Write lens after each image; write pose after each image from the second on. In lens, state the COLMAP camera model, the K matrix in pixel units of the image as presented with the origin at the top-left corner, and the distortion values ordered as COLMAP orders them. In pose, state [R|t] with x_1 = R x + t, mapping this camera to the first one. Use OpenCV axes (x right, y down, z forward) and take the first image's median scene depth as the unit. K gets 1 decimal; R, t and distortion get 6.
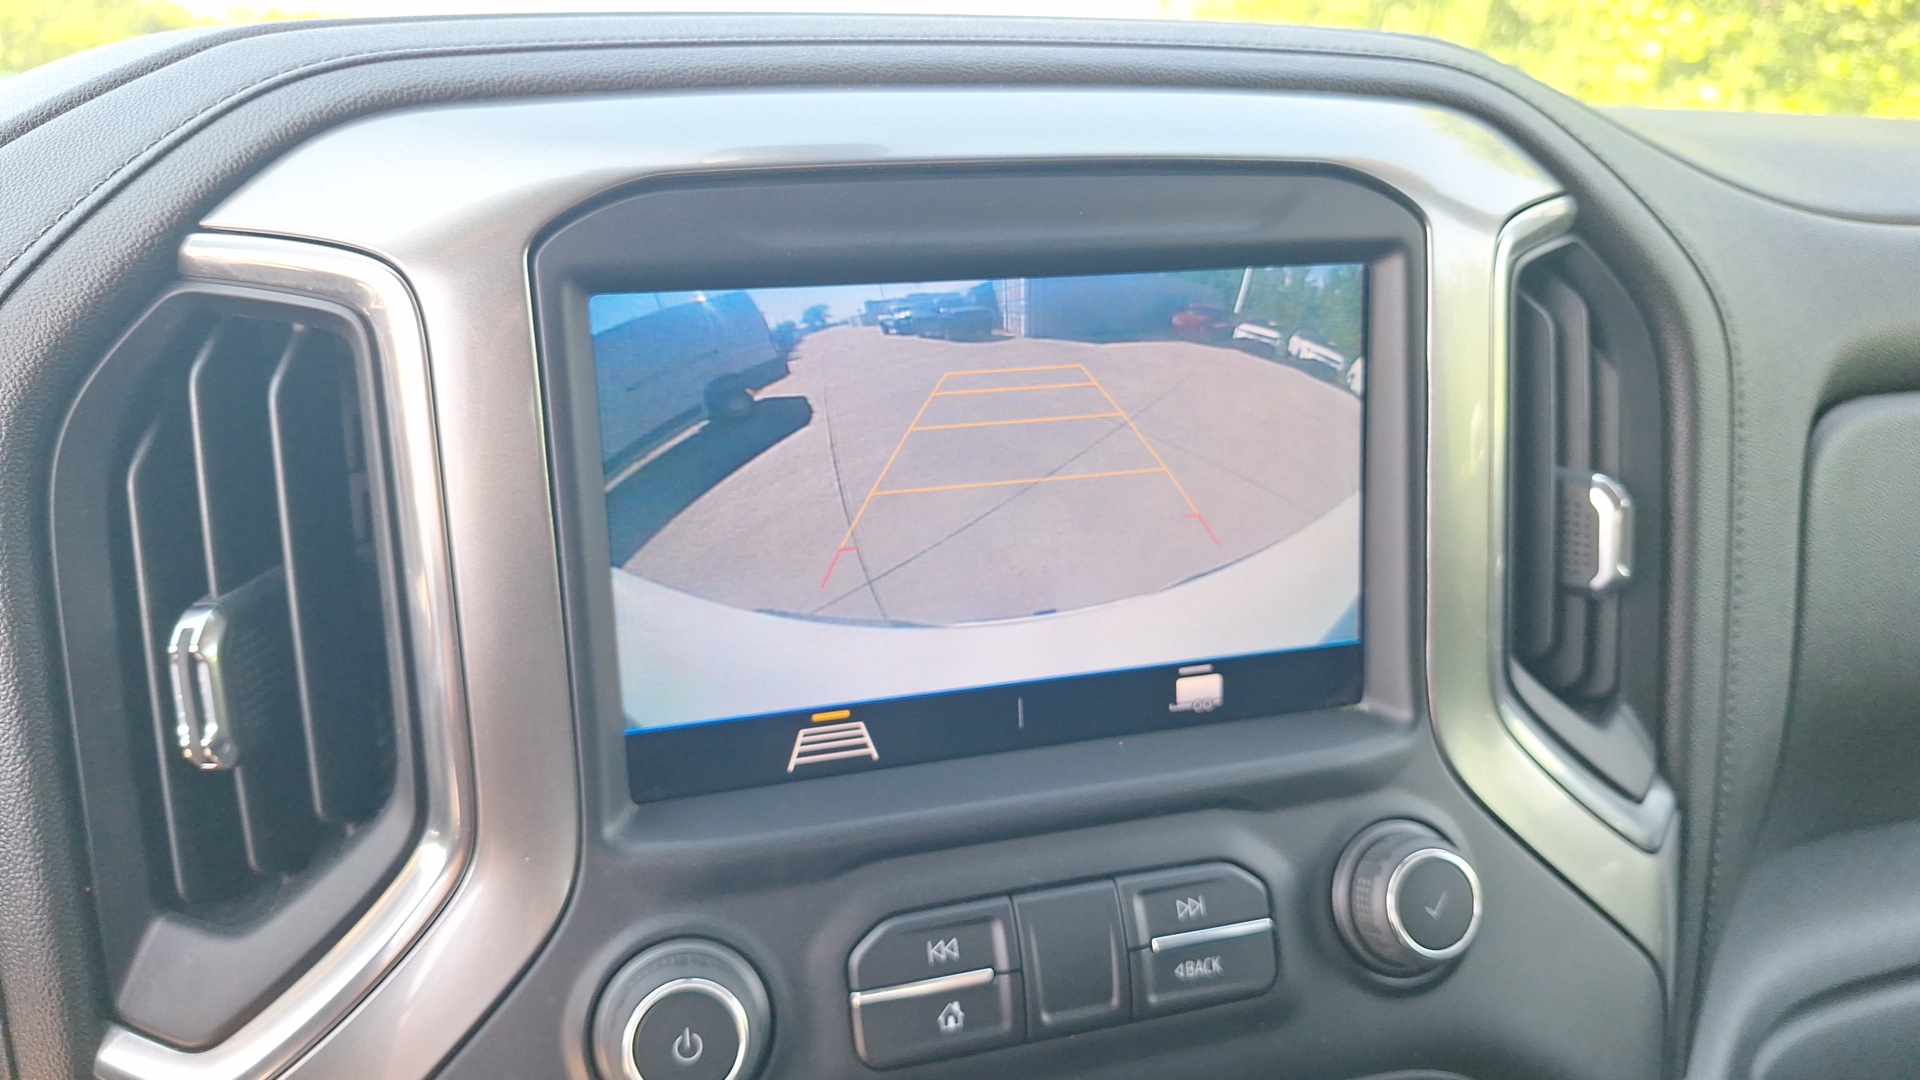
lens RADIAL K [[1344.5, 0, 940.1], [0, 1344.5, 552.1], [0, 0, 1]] dist [0.081795, -0.093983]
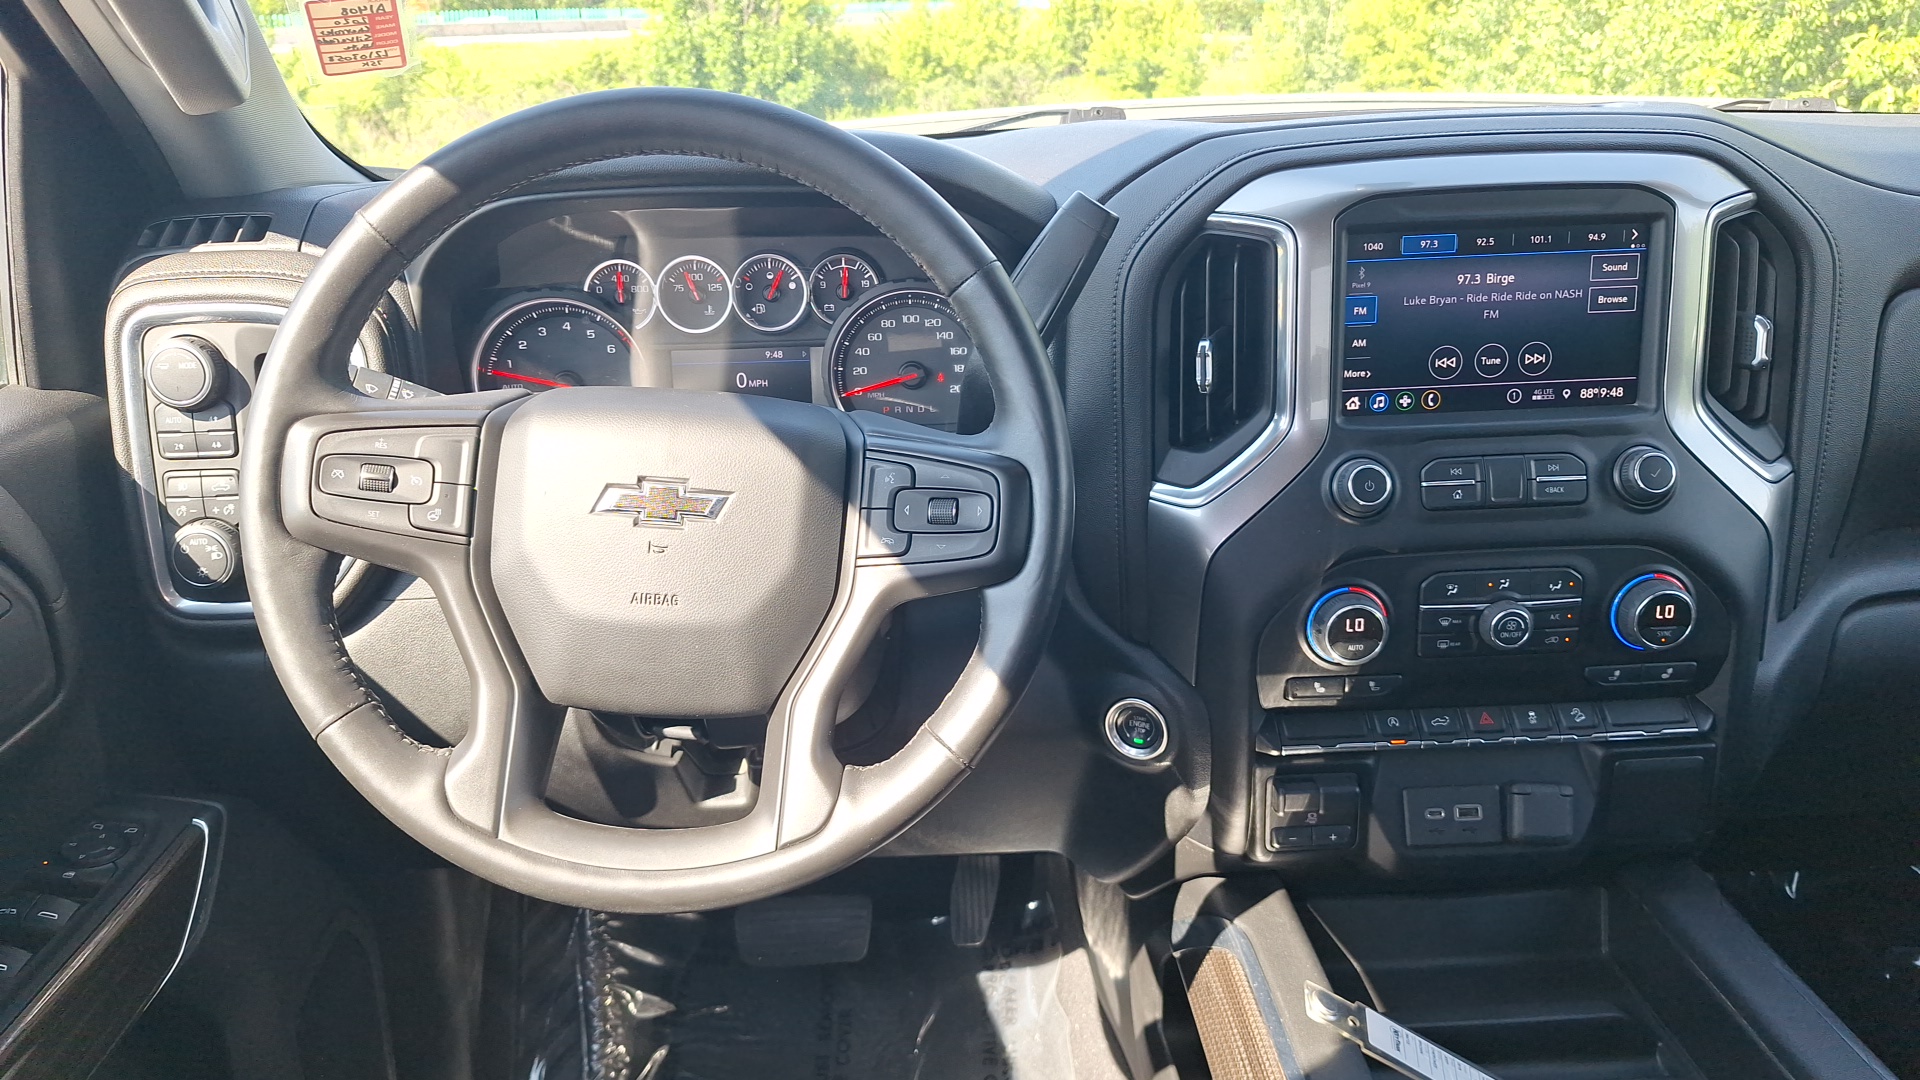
lens RADIAL K [[1344.5, 0, 963.8], [0, 1344.5, 541.1], [0, 0, 1]] dist [0.081795, -0.093983]
pose [[0.974319, 0.064796, -0.215648, -0.365266], [-0.053158, 0.996821, 0.059345, 0.315747], [0.218808, -0.046357, 0.974666, -1.904544]]
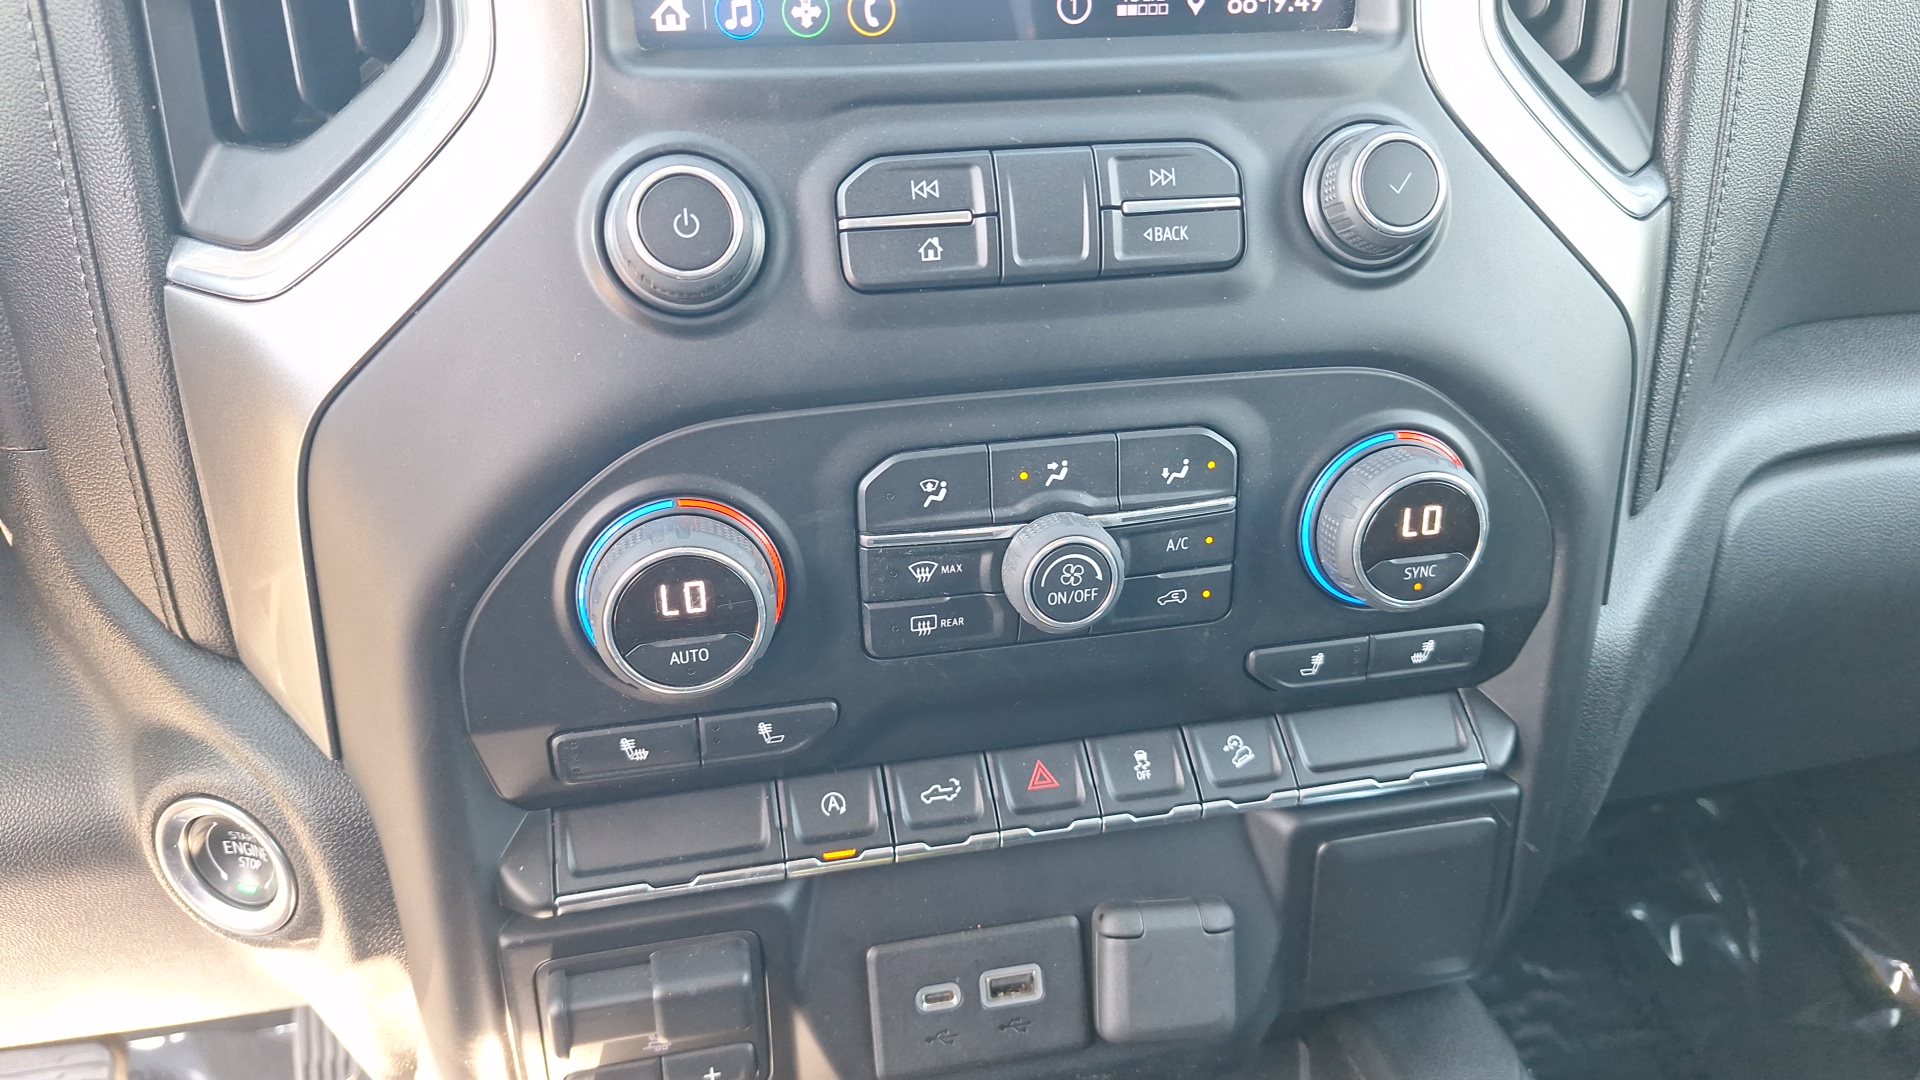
lens RADIAL K [[1344.5, 0, 940.5], [0, 1344.5, 531.2], [0, 0, 1]] dist [0.081795, -0.093983]
pose [[0.998093, 0.031215, -0.053250, 0.078037], [-0.023548, 0.990019, 0.138956, 0.403041], [0.057056, -0.137437, 0.988866, -0.101011]]
